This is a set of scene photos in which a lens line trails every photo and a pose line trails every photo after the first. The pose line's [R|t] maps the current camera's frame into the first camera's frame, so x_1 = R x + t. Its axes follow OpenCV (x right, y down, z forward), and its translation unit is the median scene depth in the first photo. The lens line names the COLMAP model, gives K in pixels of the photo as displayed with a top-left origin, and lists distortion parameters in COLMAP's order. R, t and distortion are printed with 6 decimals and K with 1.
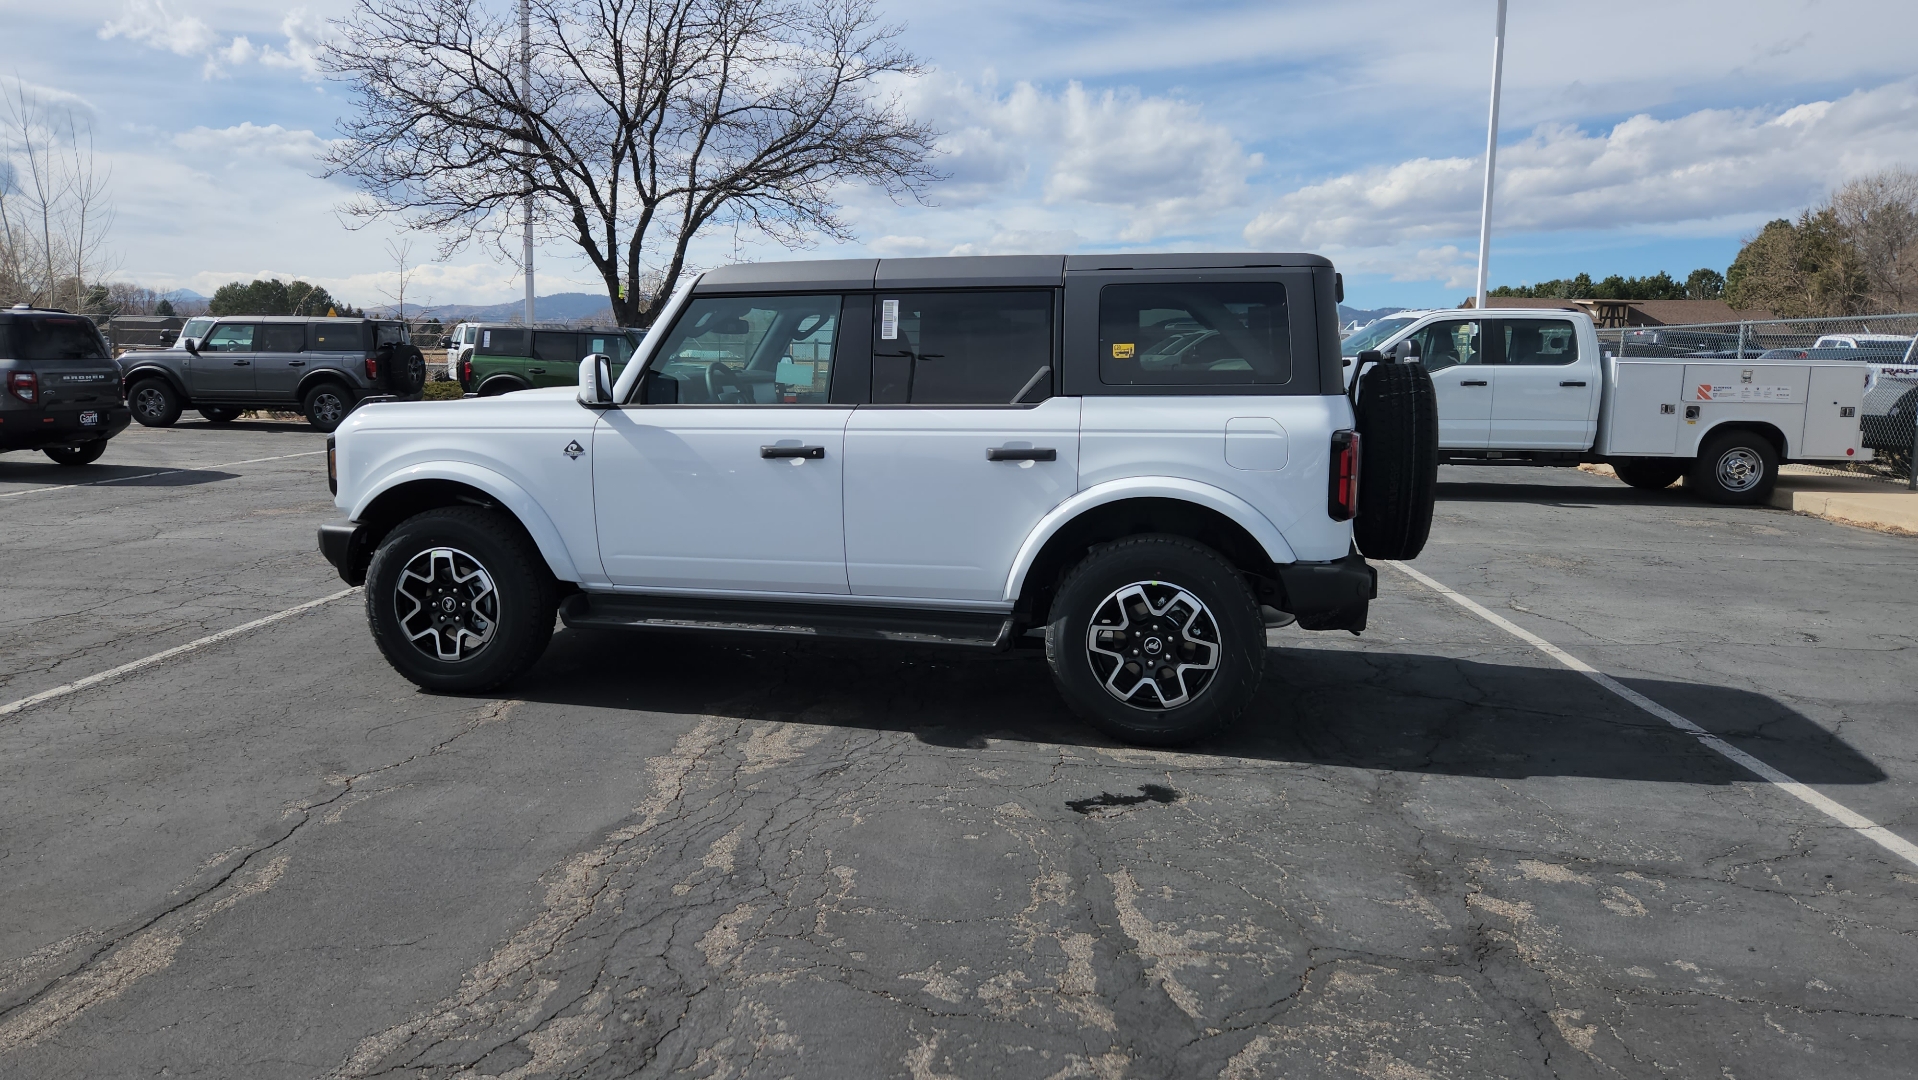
lens RADIAL K [[1282.6, 0, 923.0], [0, 1282.6, 517.0], [0, 0, 1]] dist [0.073316, -0.059057]
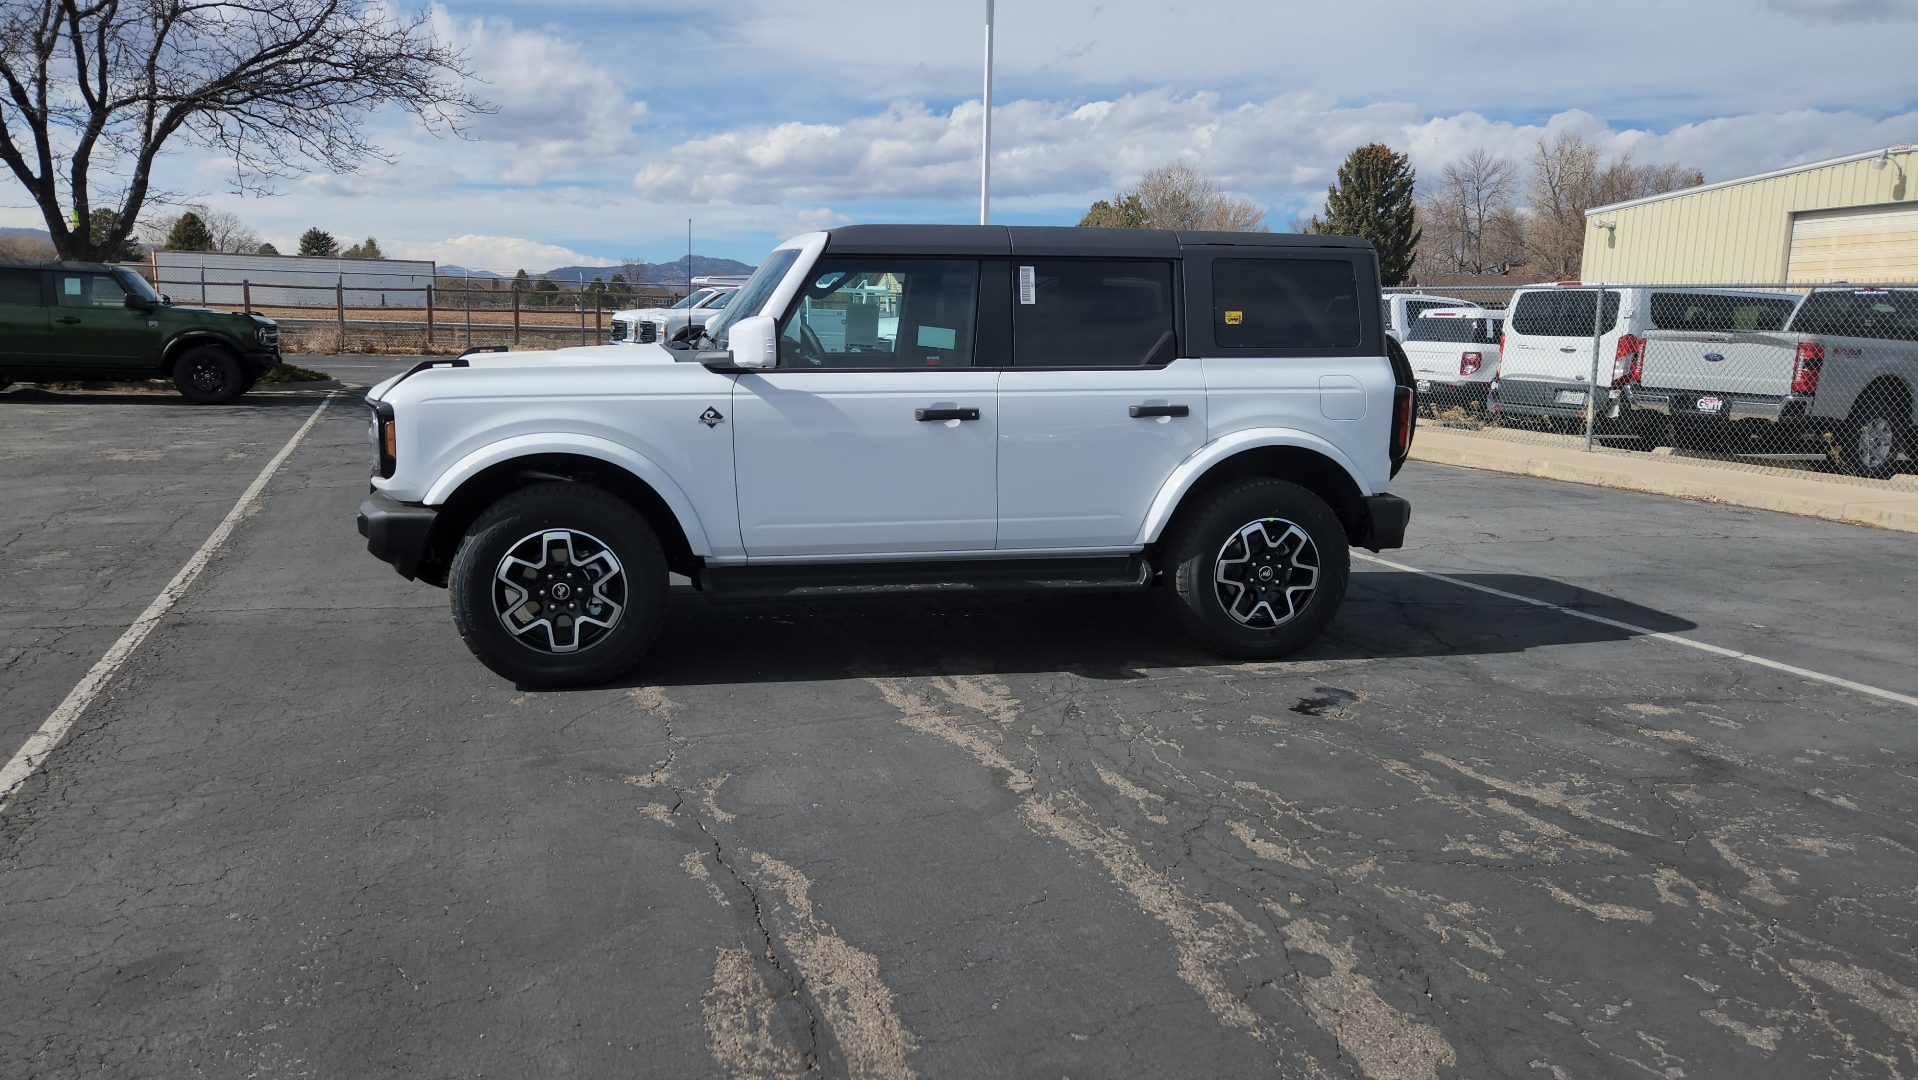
lens RADIAL K [[1283.4, 0, 928.8], [0, 1283.4, 533.8], [0, 0, 1]] dist [0.074070, -0.058553]
pose [[0.896970, -0.063165, 0.437556, -0.589870], [0.041524, 0.997402, 0.058861, -0.016765], [-0.440138, -0.034628, 0.897262, 0.085065]]
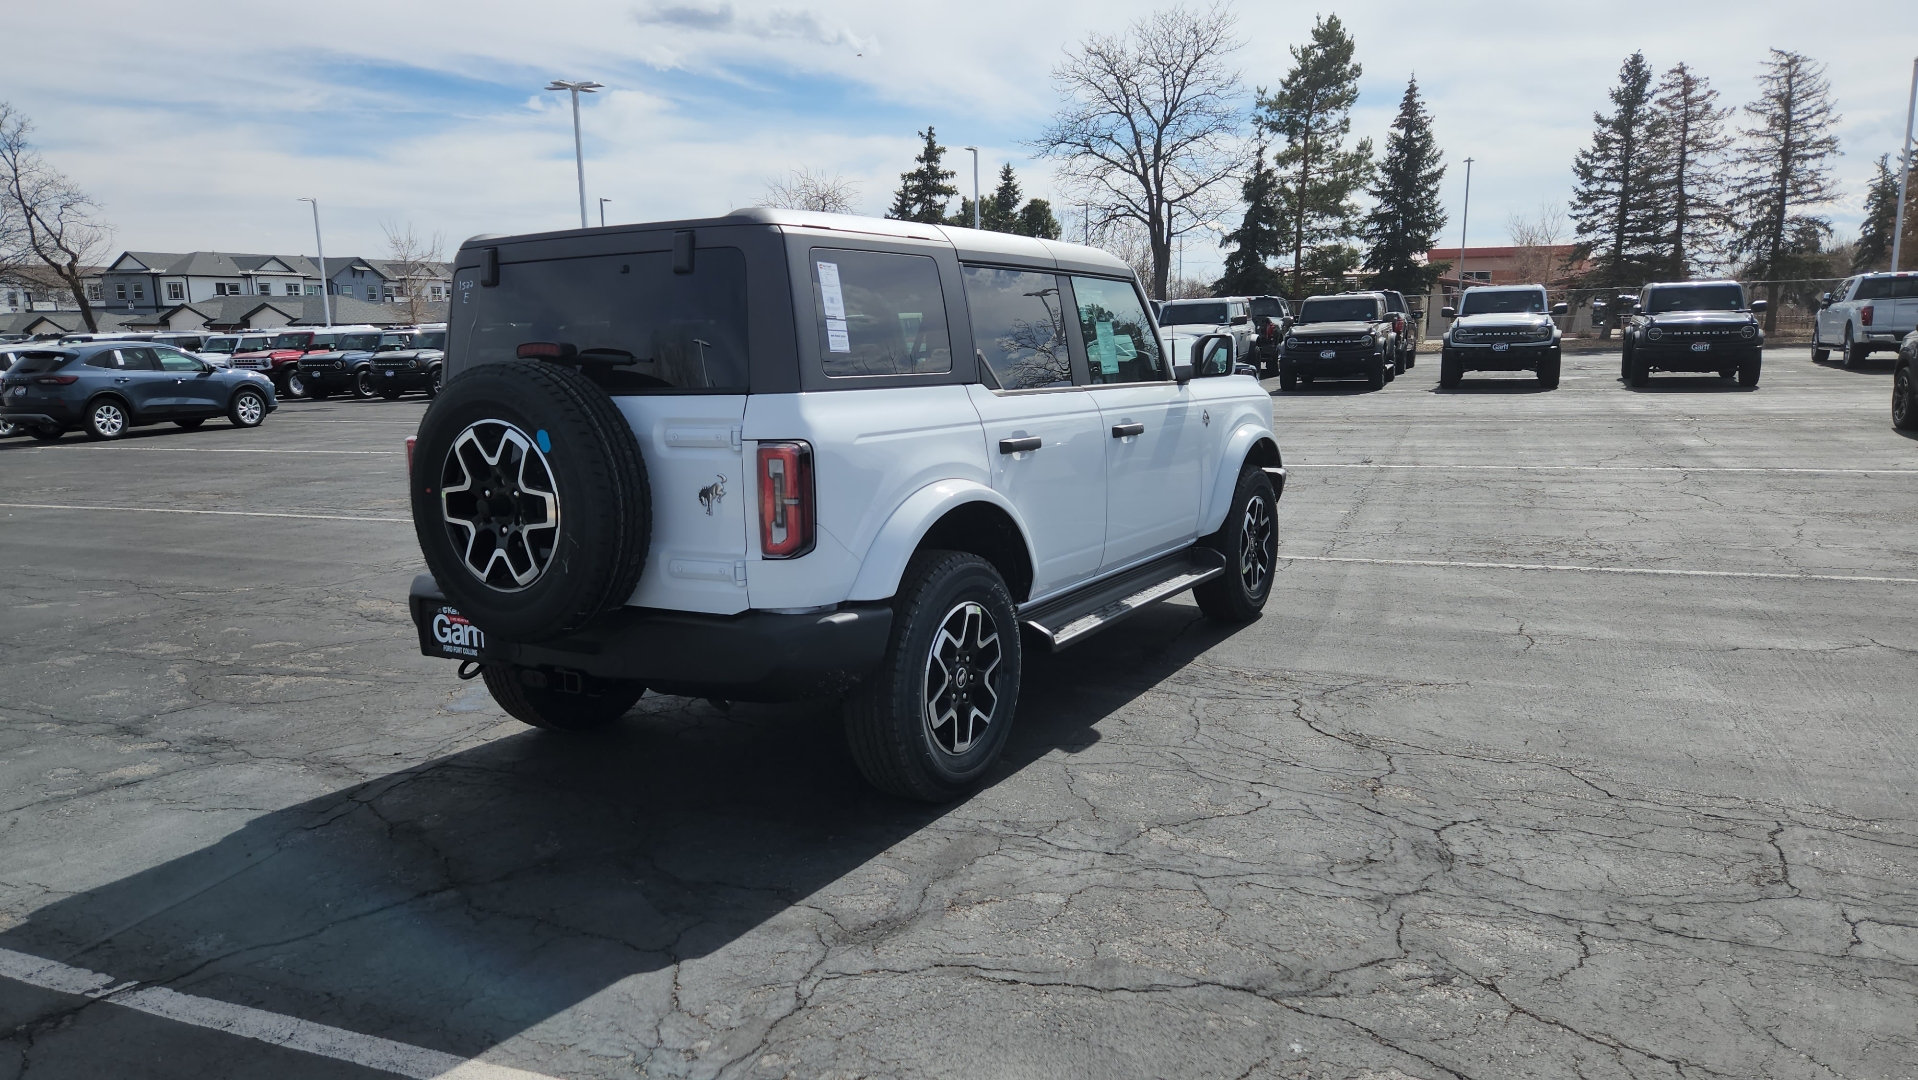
lens RADIAL K [[1283.4, 0, 922.6], [0, 1283.4, 545.9], [0, 0, 1]] dist [0.074070, -0.058553]
pose [[-0.315335, 0.149092, -0.937196, 1.045761], [-0.095458, 0.977589, 0.187636, -0.187510], [0.944167, 0.148631, -0.294036, 1.547517]]
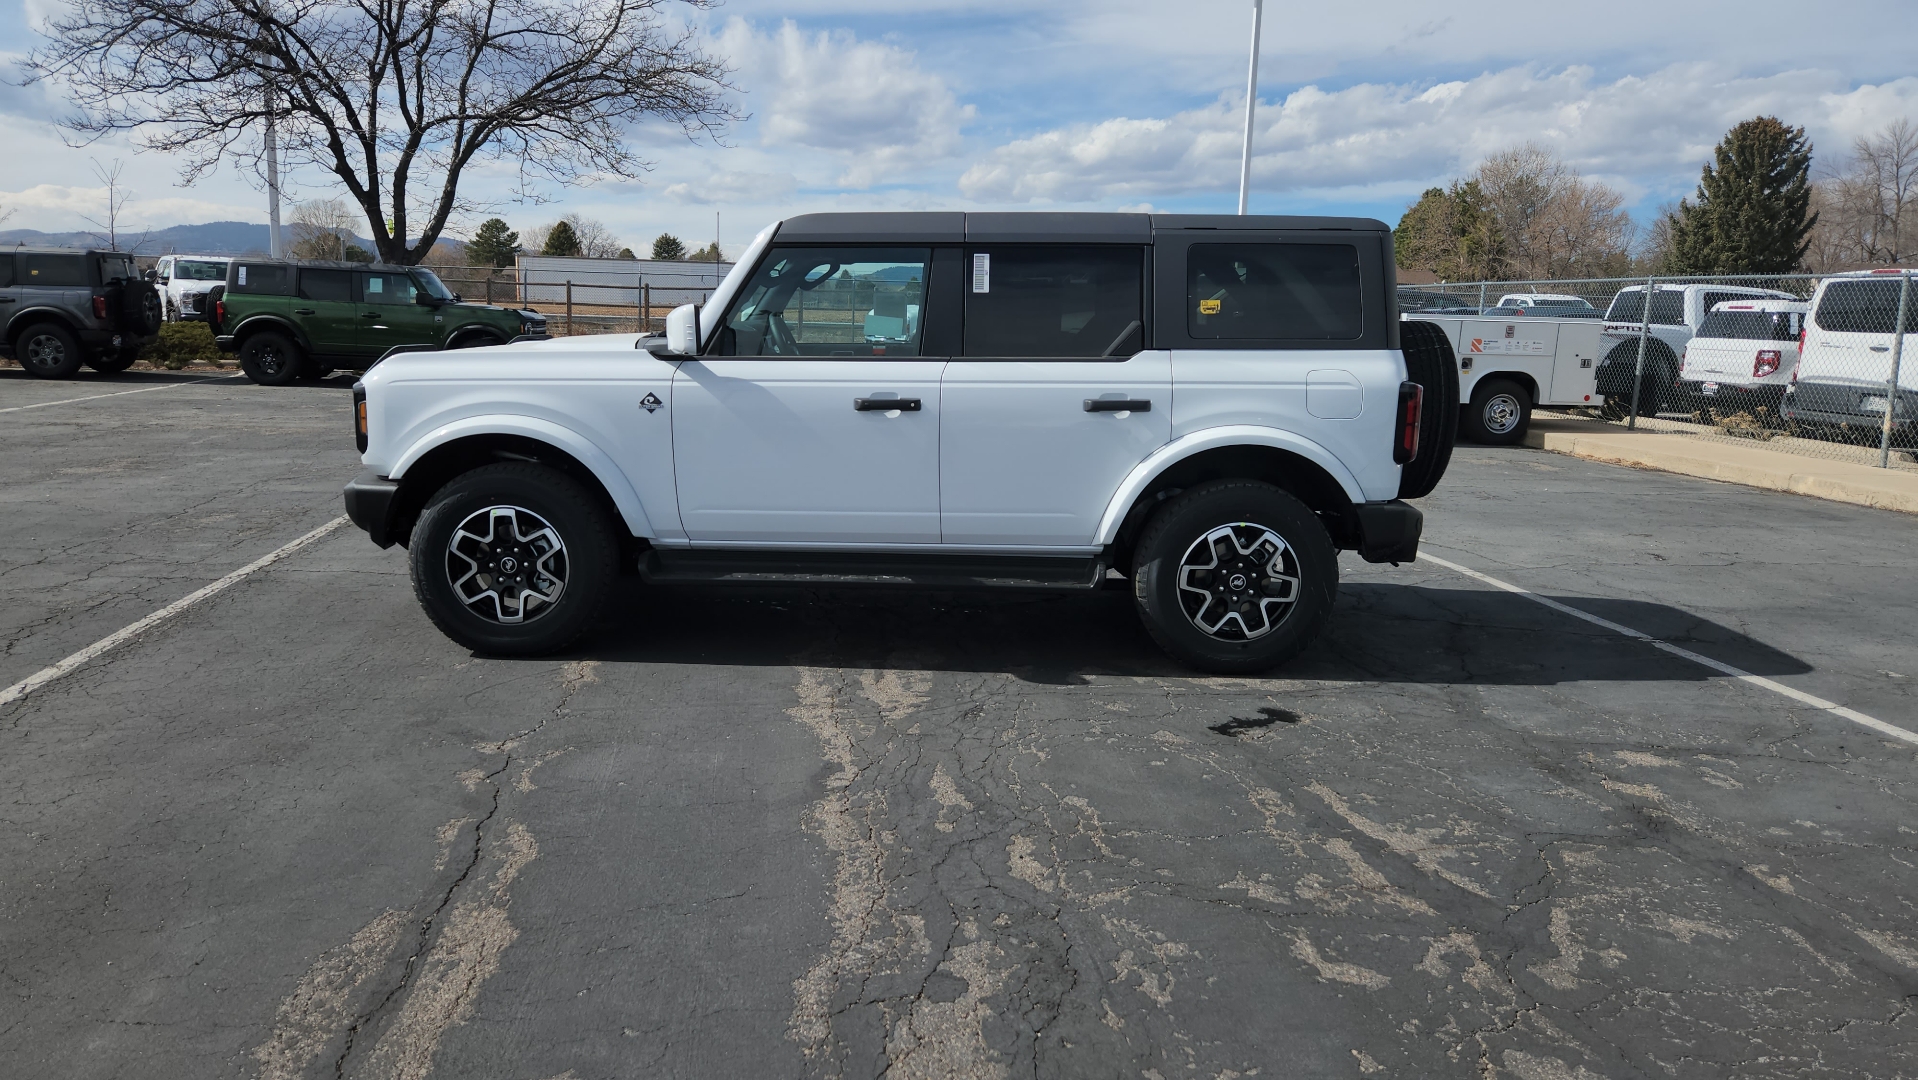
lens RADIAL K [[1283.4, 0, 934.3], [0, 1283.4, 535.1], [0, 0, 1]] dist [0.074070, -0.058553]
pose [[0.975522, -0.026274, 0.218327, -0.298956], [0.014516, 0.998365, 0.055287, -0.003139], [-0.219423, -0.050764, 0.974308, 0.001275]]
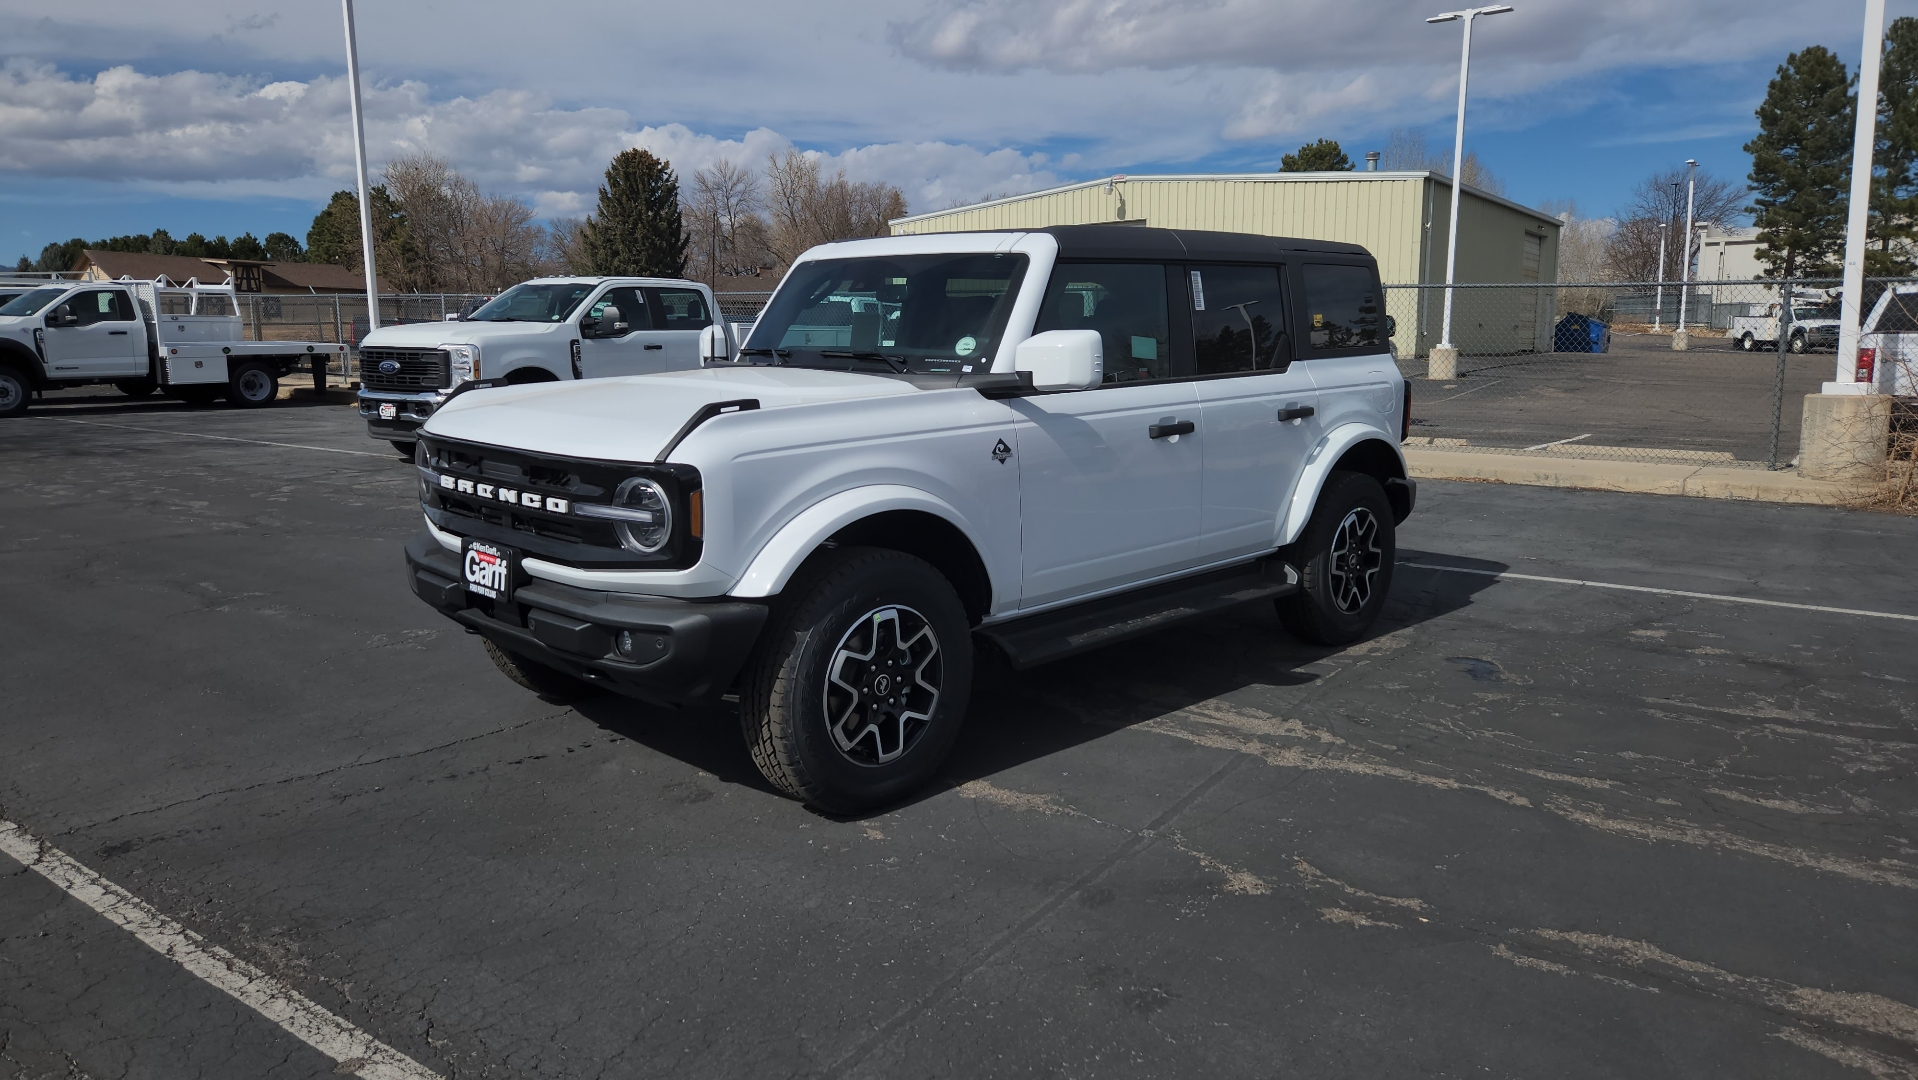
lens RADIAL K [[1283.4, 0, 929.6], [0, 1283.4, 516.8], [0, 0, 1]] dist [0.074070, -0.058553]
pose [[0.523847, -0.134341, 0.841152, -1.046506], [0.109706, 0.989901, 0.089776, -0.095045], [-0.844718, 0.045251, 0.533295, 0.663924]]
